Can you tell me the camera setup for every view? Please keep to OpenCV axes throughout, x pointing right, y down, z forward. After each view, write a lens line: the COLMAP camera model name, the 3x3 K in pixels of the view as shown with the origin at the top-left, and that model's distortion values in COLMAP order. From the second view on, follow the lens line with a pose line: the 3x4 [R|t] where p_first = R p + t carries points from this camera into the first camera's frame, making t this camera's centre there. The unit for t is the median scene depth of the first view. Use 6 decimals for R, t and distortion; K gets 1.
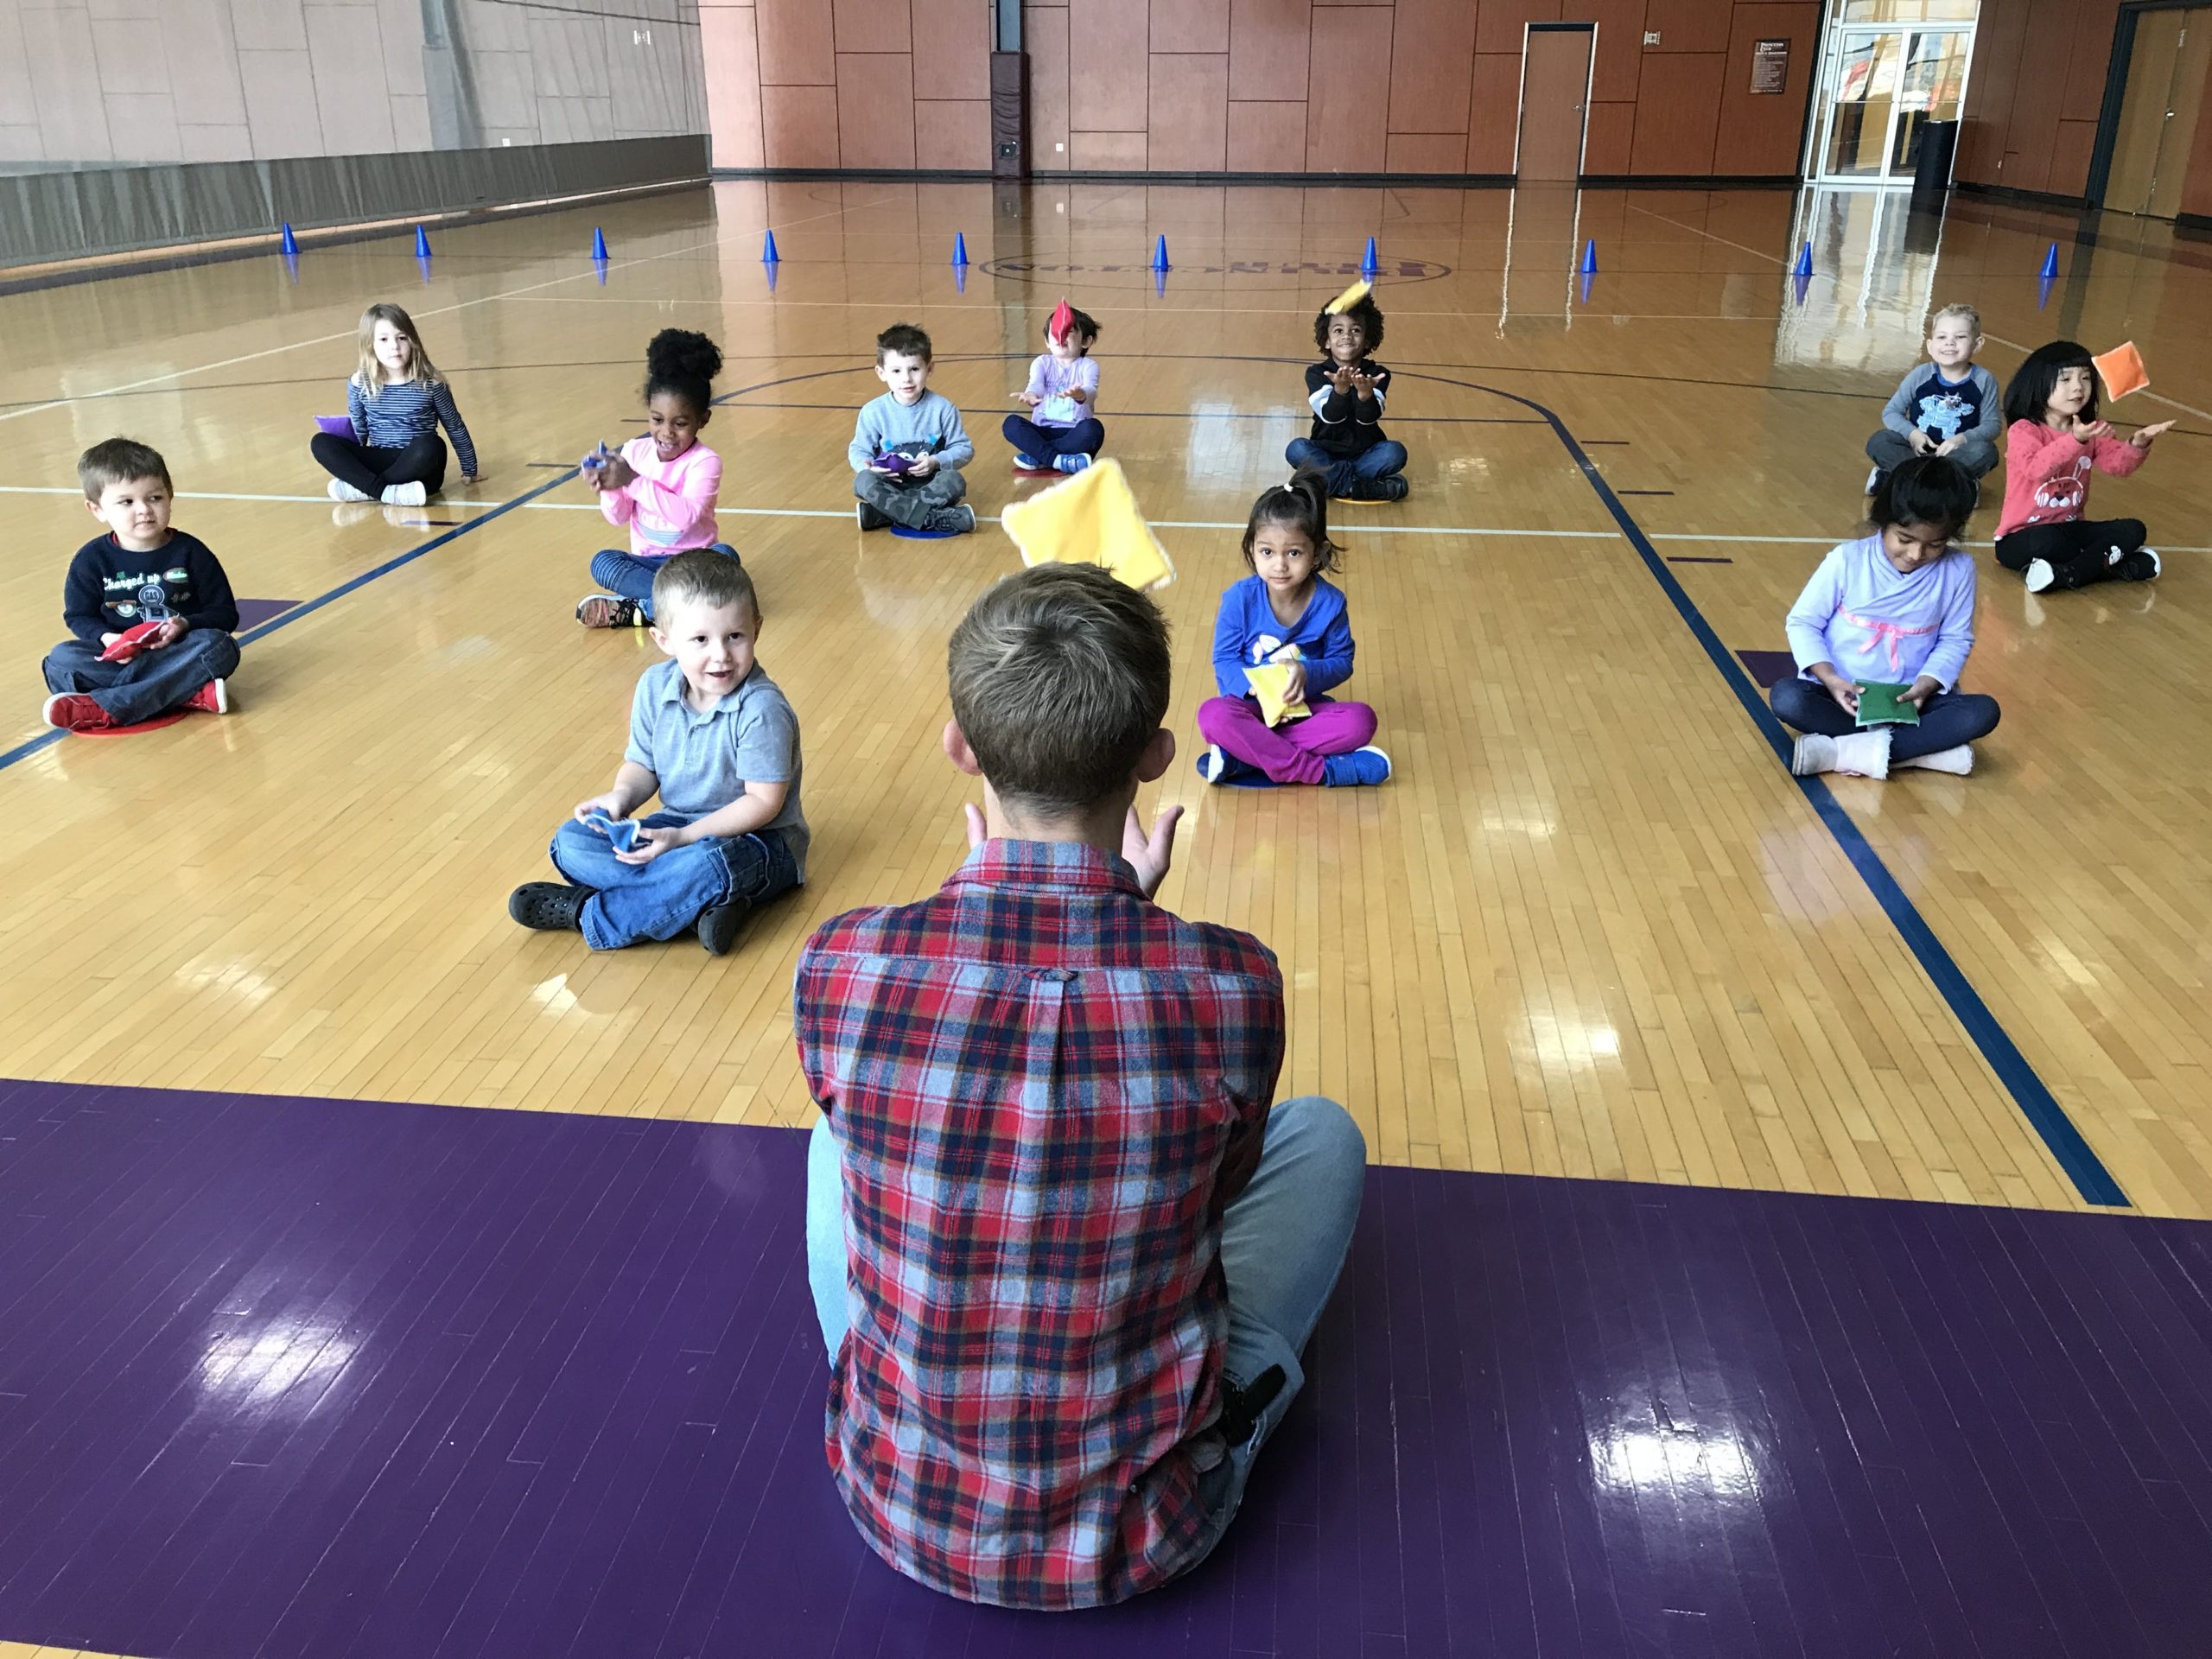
lens RADIAL K [[1797.5, 0, 1106.7], [0, 1797.5, 830.4], [0, 0, 1]] dist [0.016447, -0.010226]
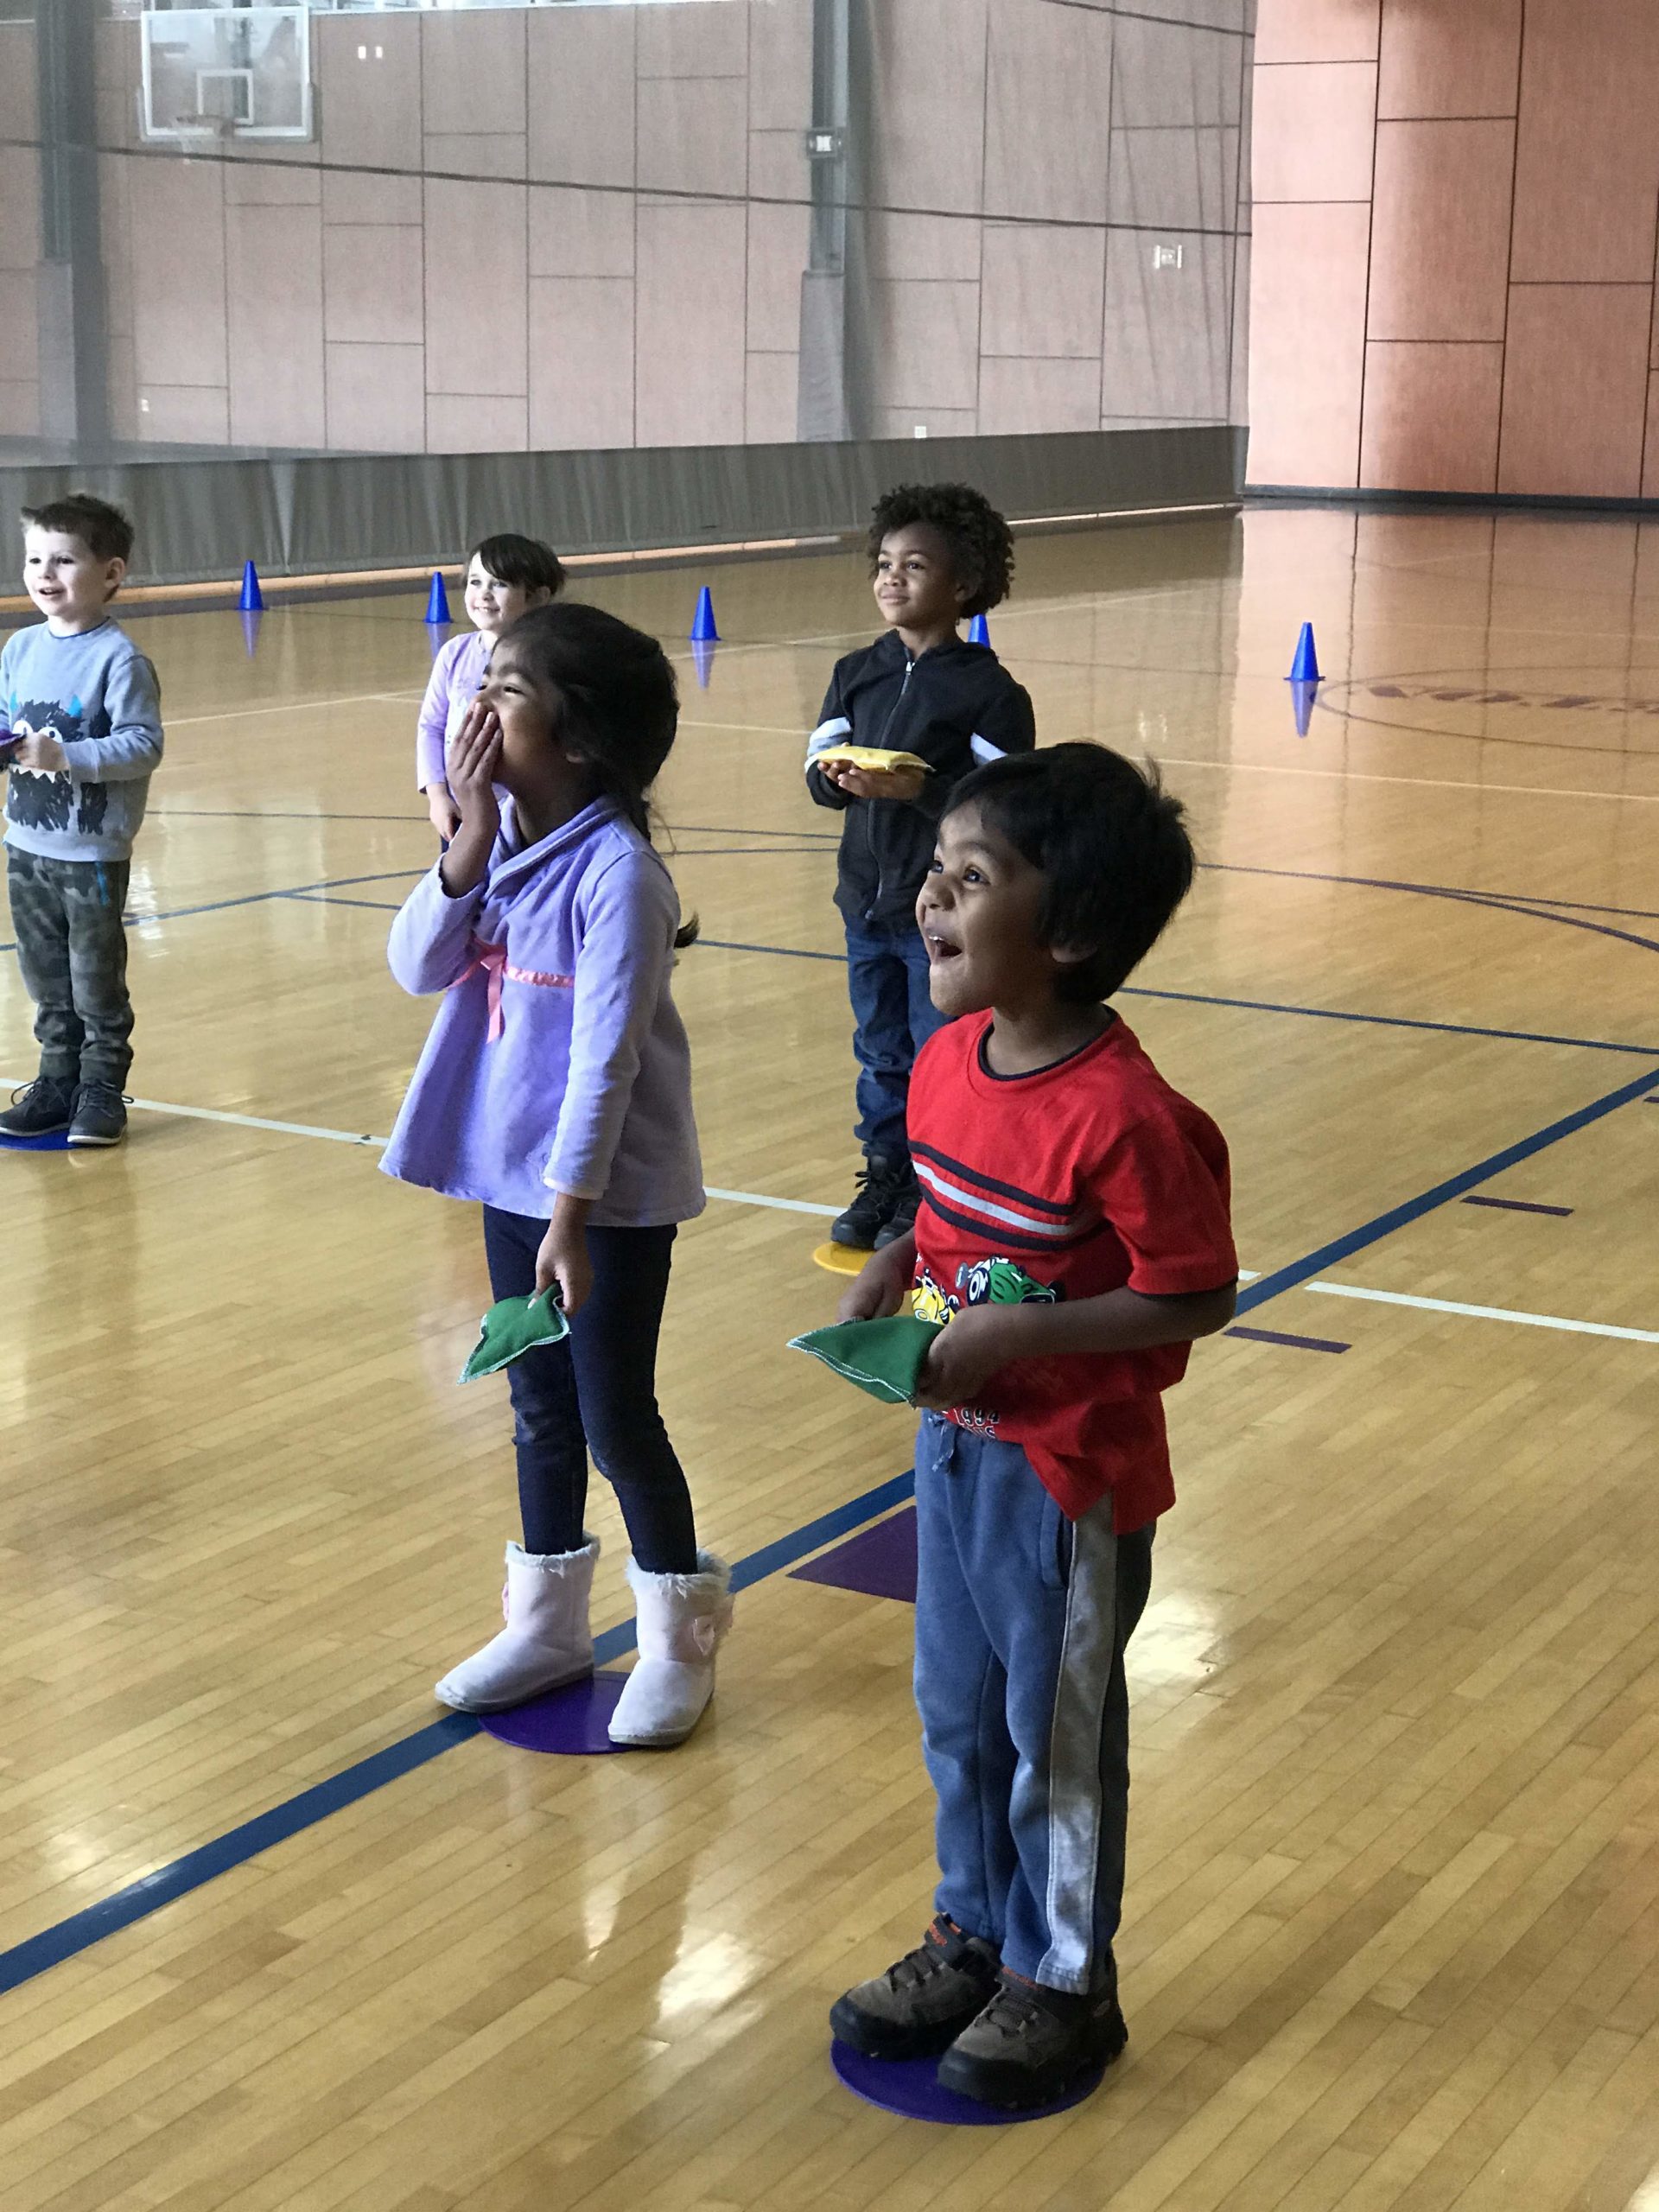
lens RADIAL K [[3613.2, 0, 829.3], [0, 3613.2, 1105.4], [0, 0, 1]] dist [0.047015, 0.000000]
pose [[0.914001, 0.096722, -0.394015, 0.111186], [-0.165534, 0.975558, -0.144513, -0.009341], [0.370407, 0.197308, 0.907672, 0.007553]]
